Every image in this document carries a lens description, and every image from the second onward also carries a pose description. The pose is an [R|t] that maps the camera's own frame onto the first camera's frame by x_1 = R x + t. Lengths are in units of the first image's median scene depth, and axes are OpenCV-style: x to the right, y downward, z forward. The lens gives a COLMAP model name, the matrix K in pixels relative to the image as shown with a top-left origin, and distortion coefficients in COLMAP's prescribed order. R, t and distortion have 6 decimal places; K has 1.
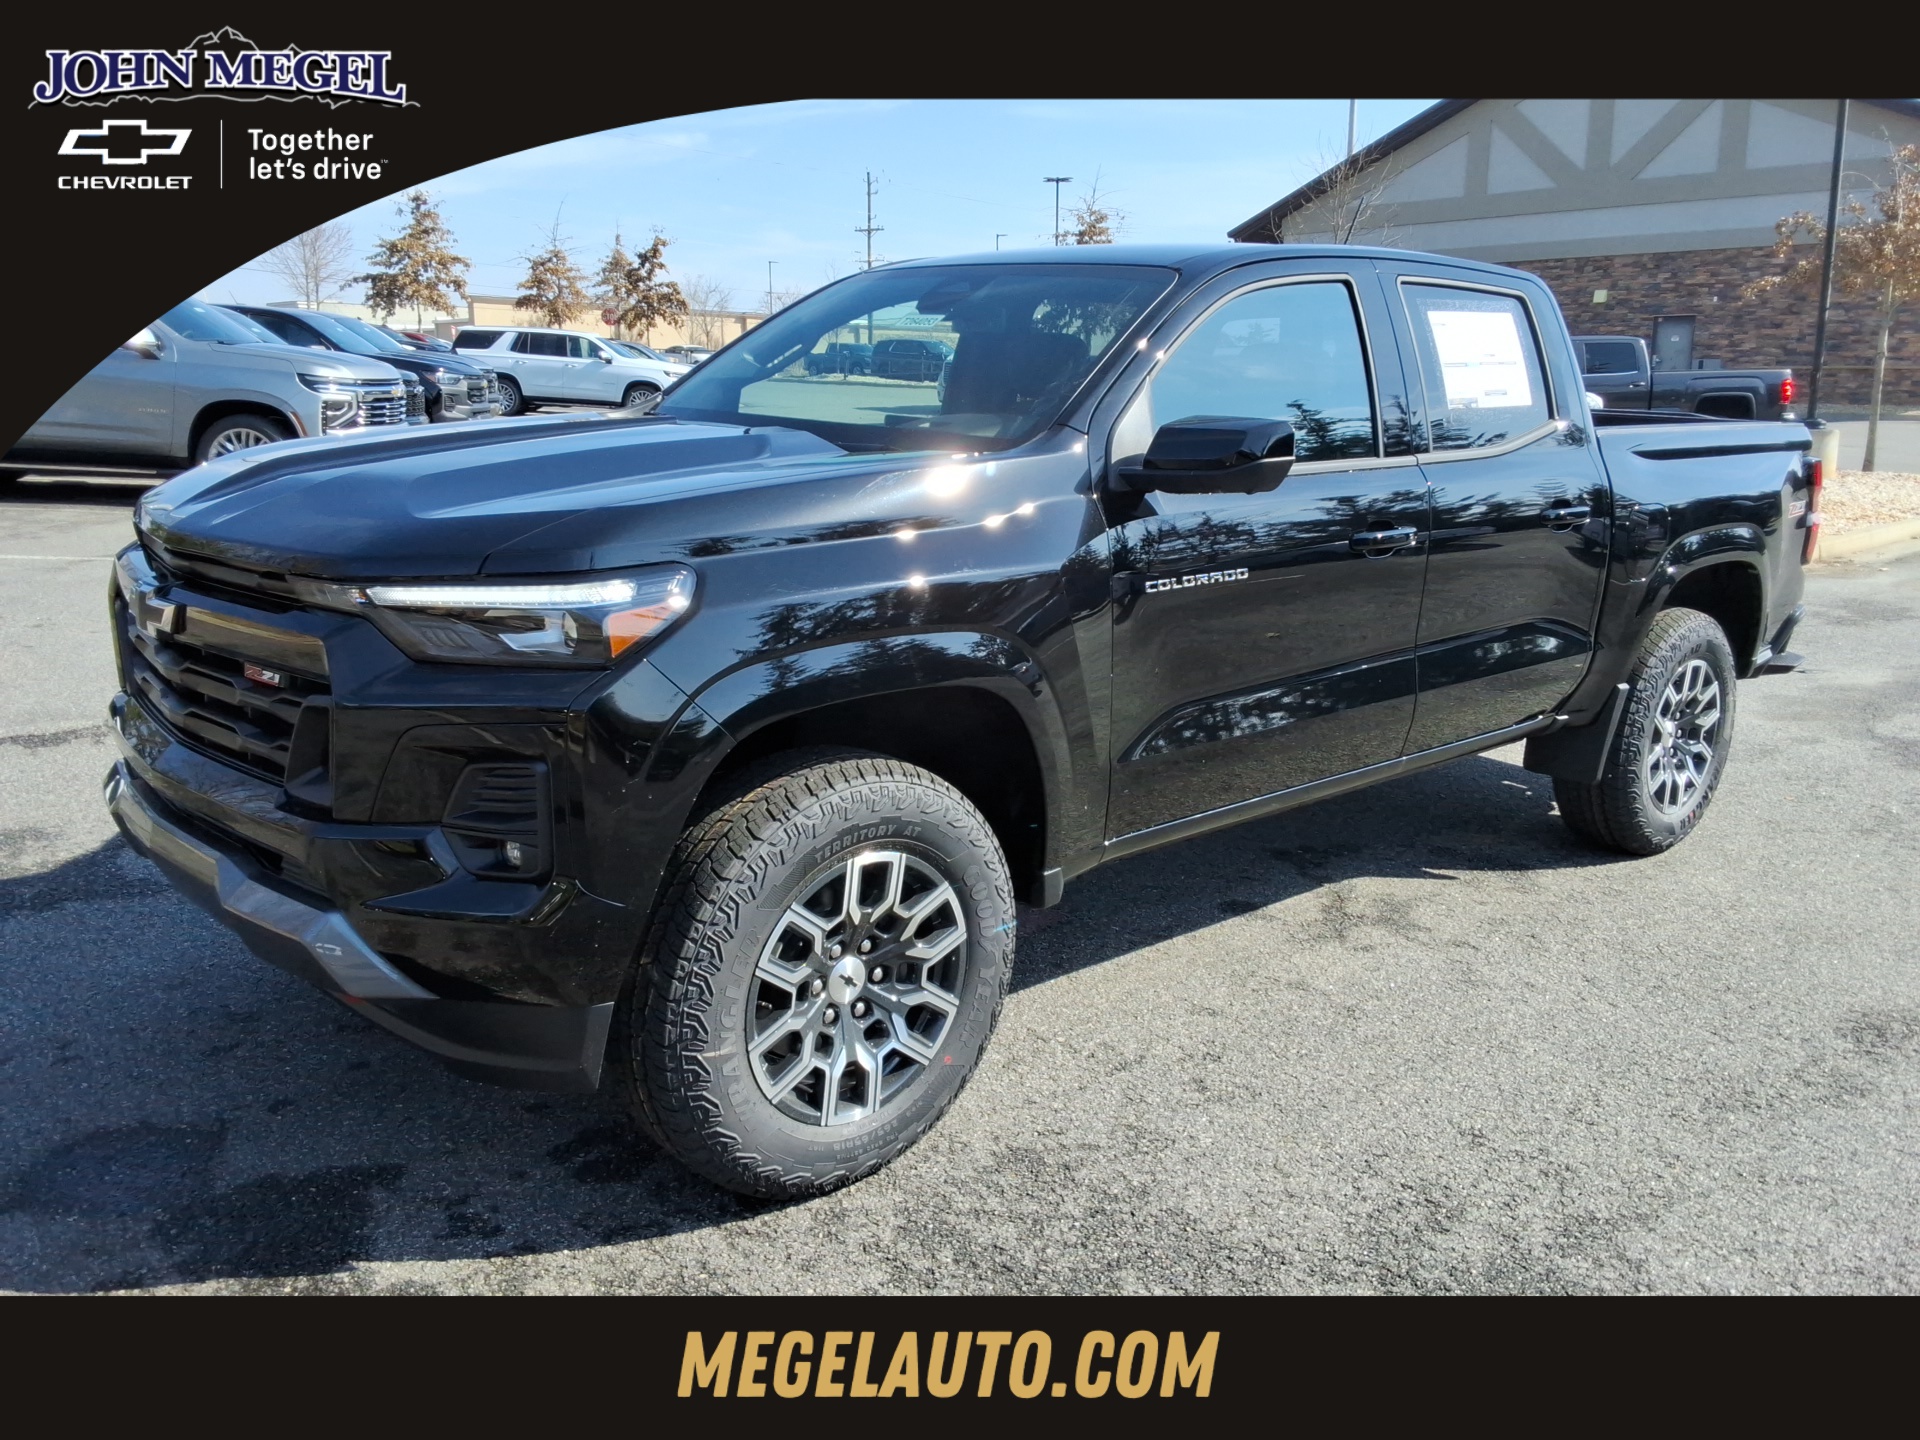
lens RADIAL K [[1539.1, 0, 975.4], [0, 1539.1, 703.2], [0, 0, 1]] dist [0.102528, -0.159376]
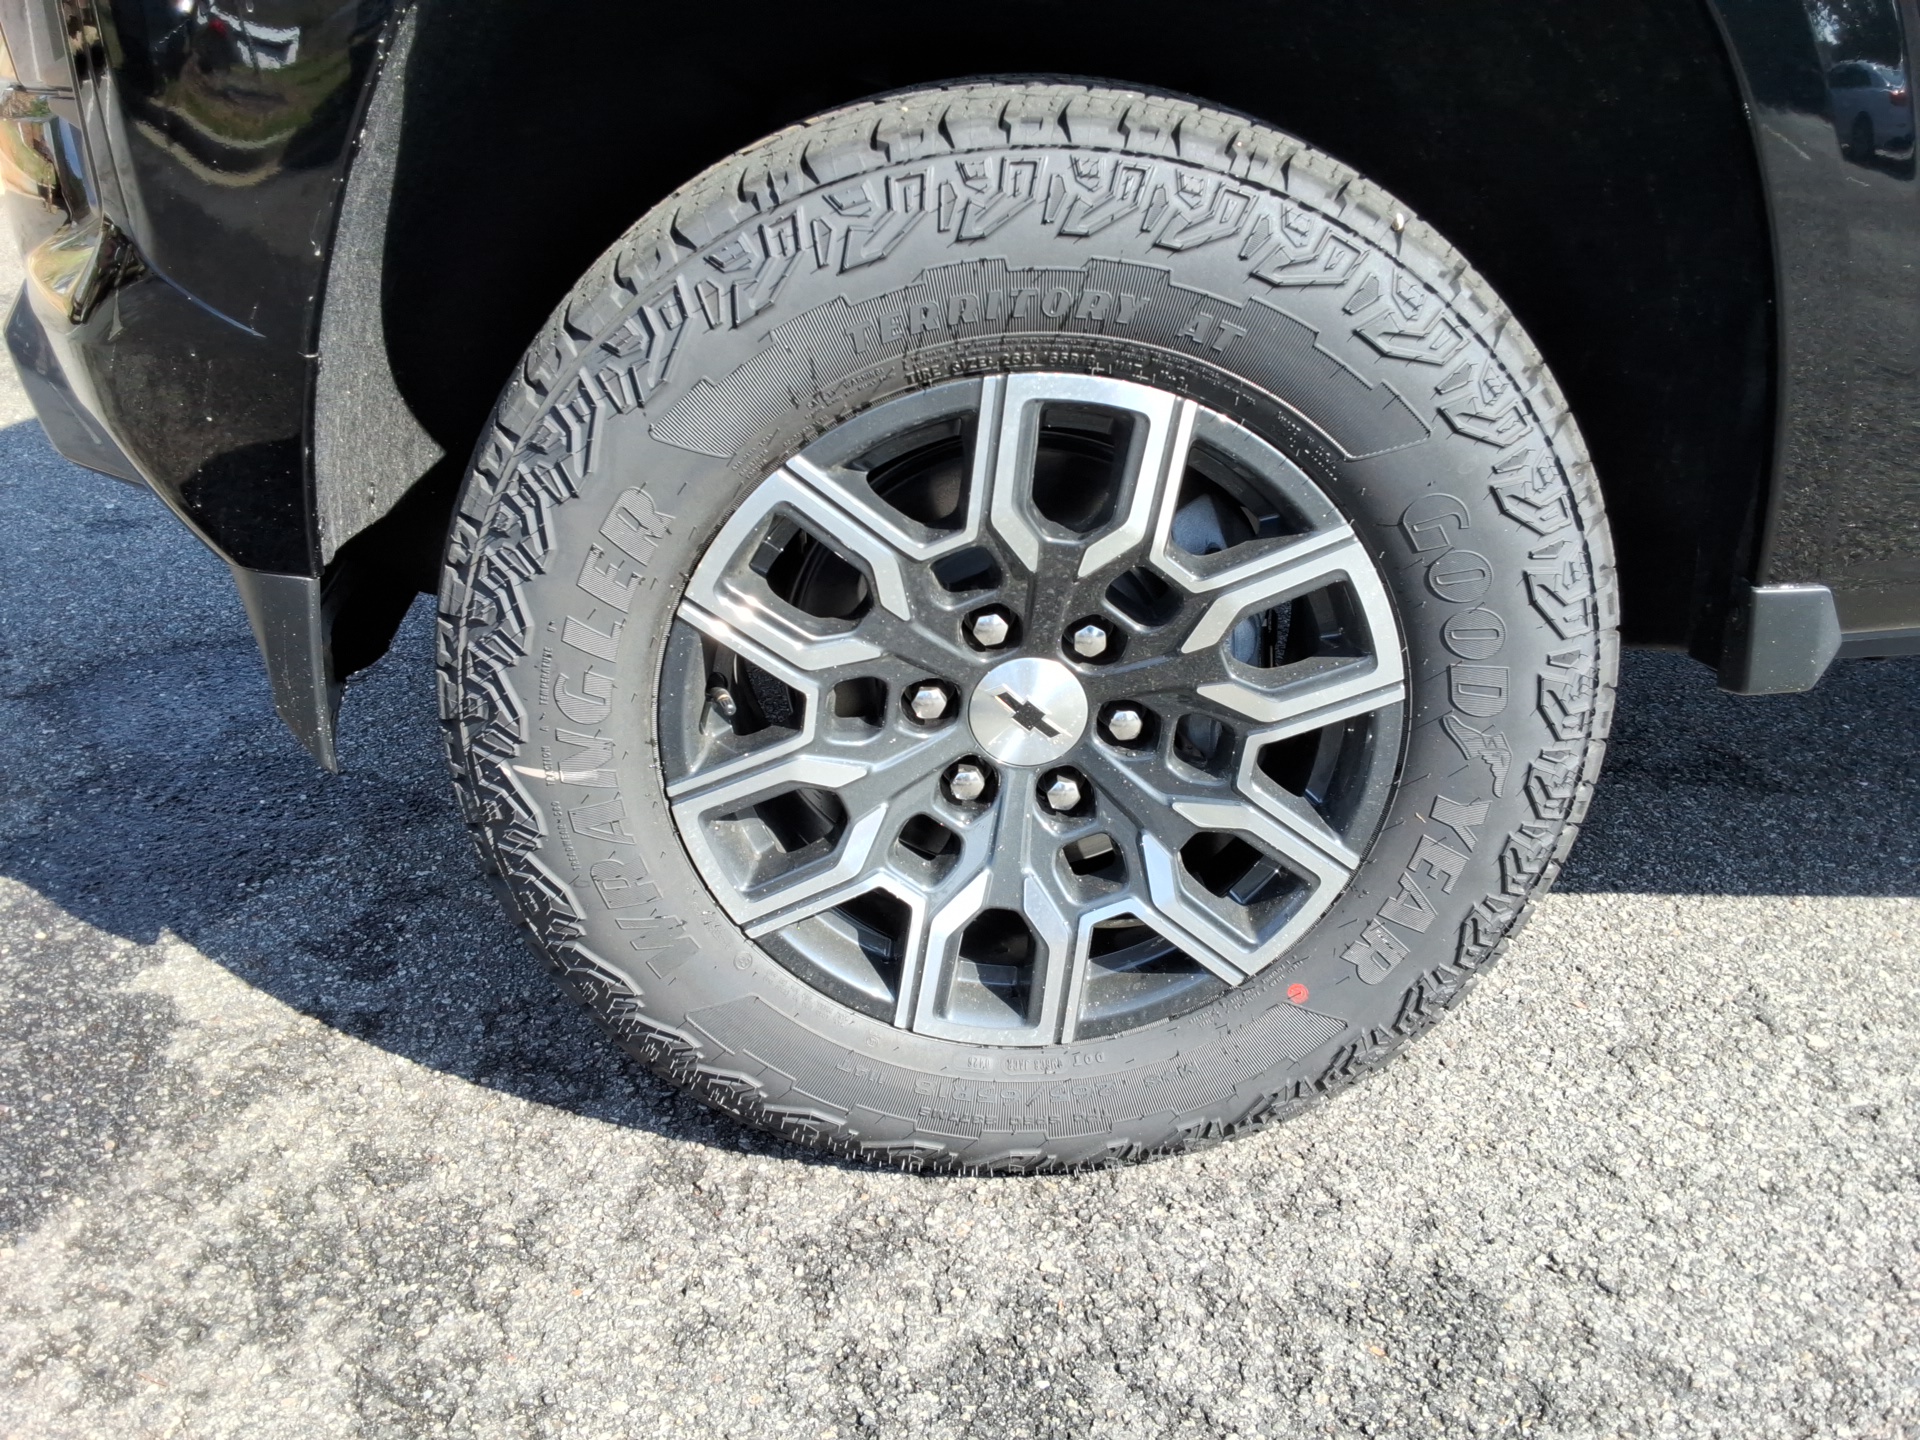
lens RADIAL K [[1539.1, 0, 975.4], [0, 1539.1, 703.2], [0, 0, 1]] dist [0.102528, -0.159376]
pose [[0.753702, 0.263741, -0.601975, 0.130908], [-0.149105, 0.960683, 0.234214, 0.082099], [0.640079, -0.086771, 0.763394, 0.647707]]
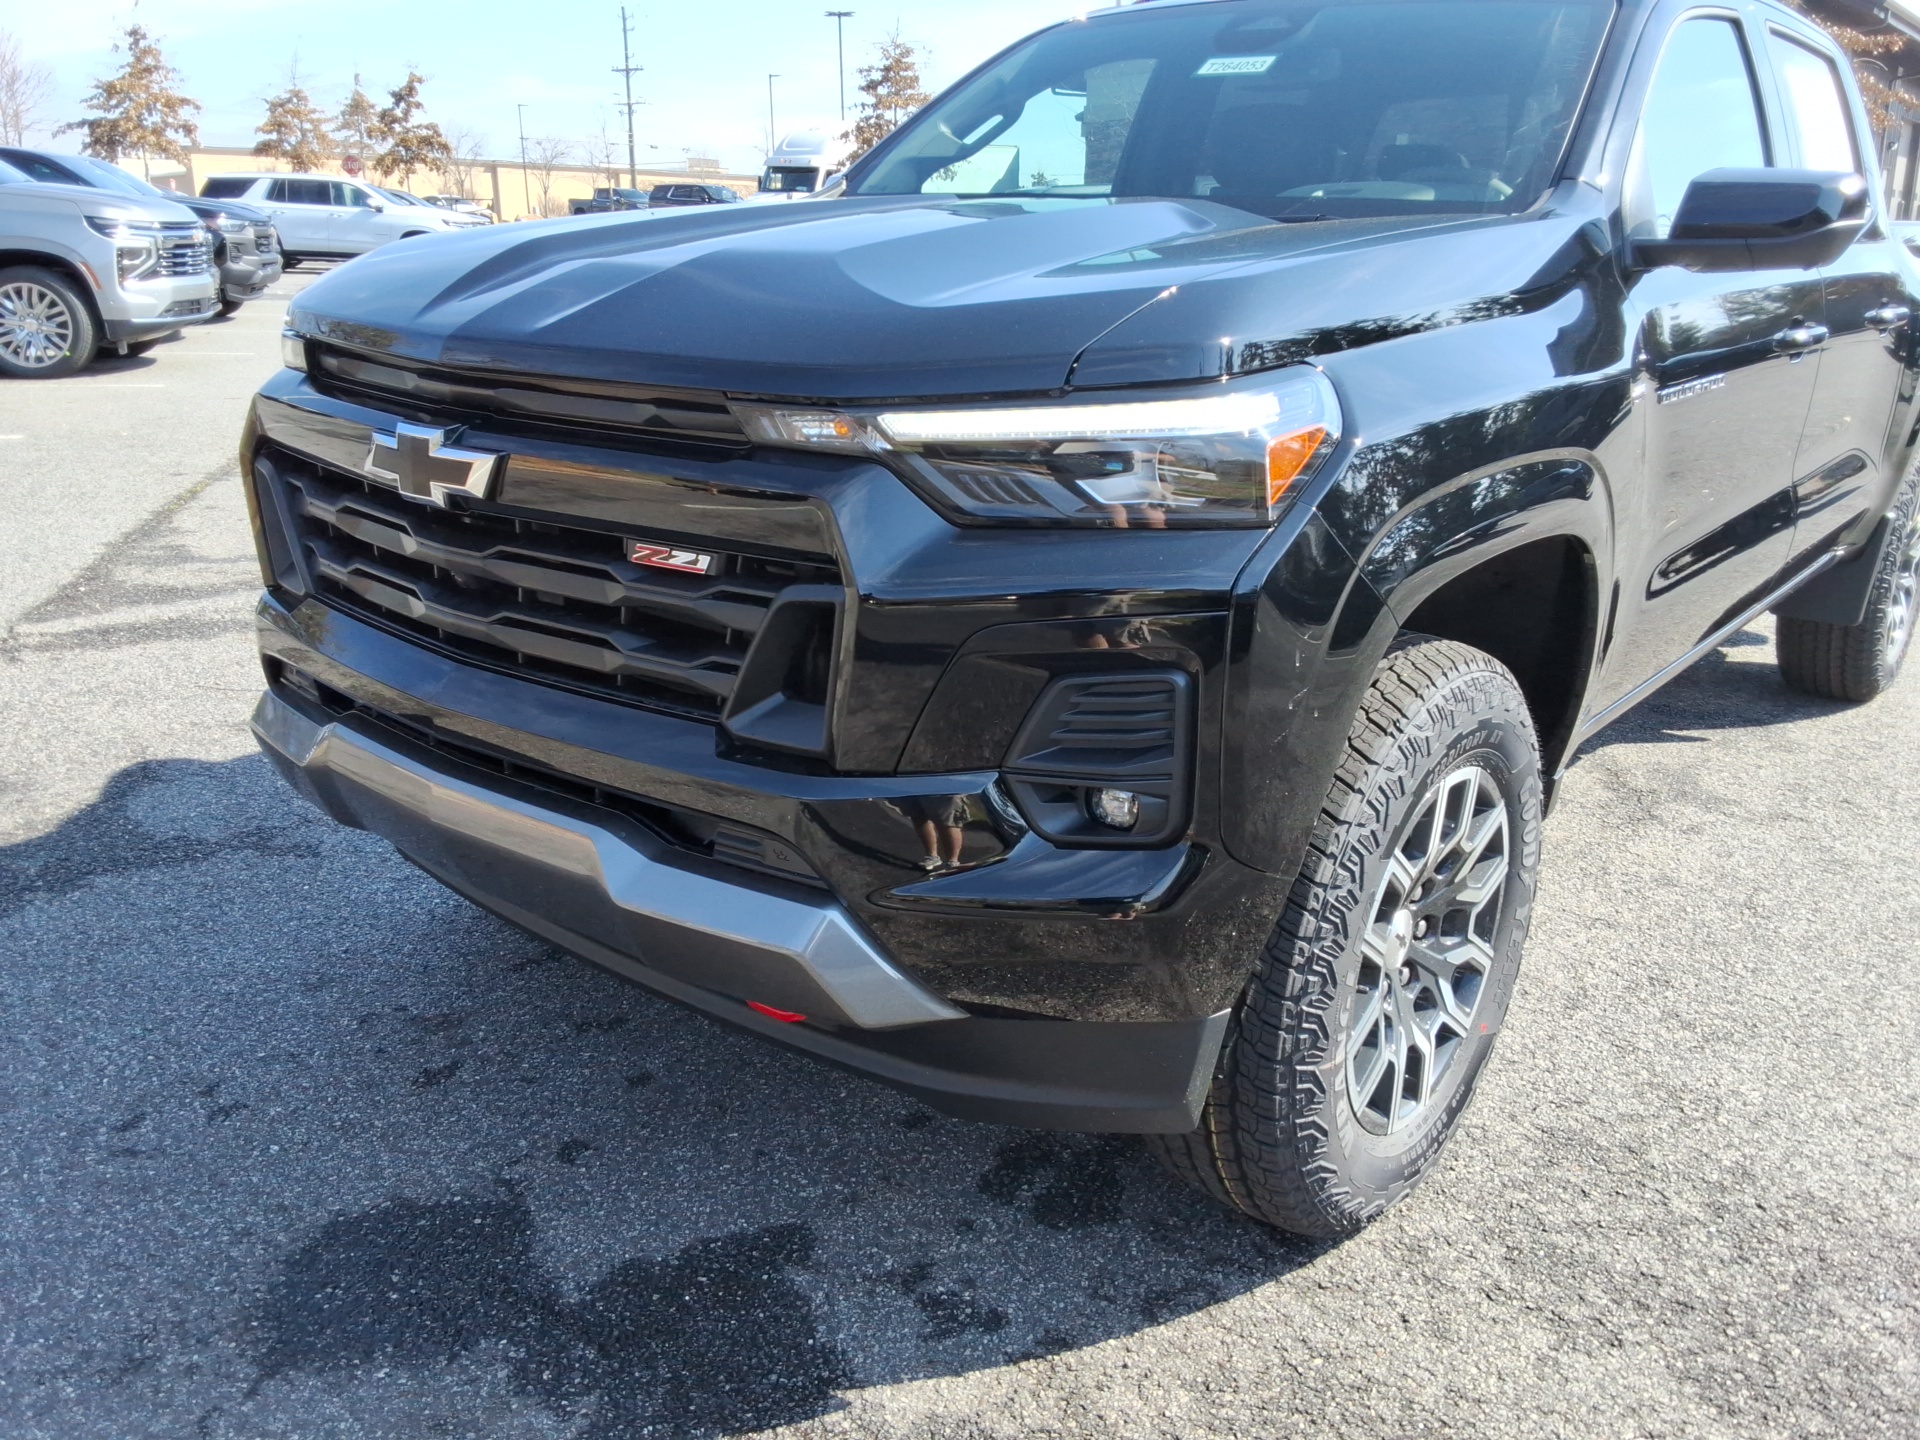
lens RADIAL K [[1539.1, 0, 975.4], [0, 1539.1, 703.2], [0, 0, 1]] dist [0.102528, -0.159376]
pose [[0.989381, -0.053071, 0.135312, -0.354430], [0.041086, 0.995105, 0.089881, -0.008731], [-0.139420, -0.083368, 0.986718, 0.280723]]
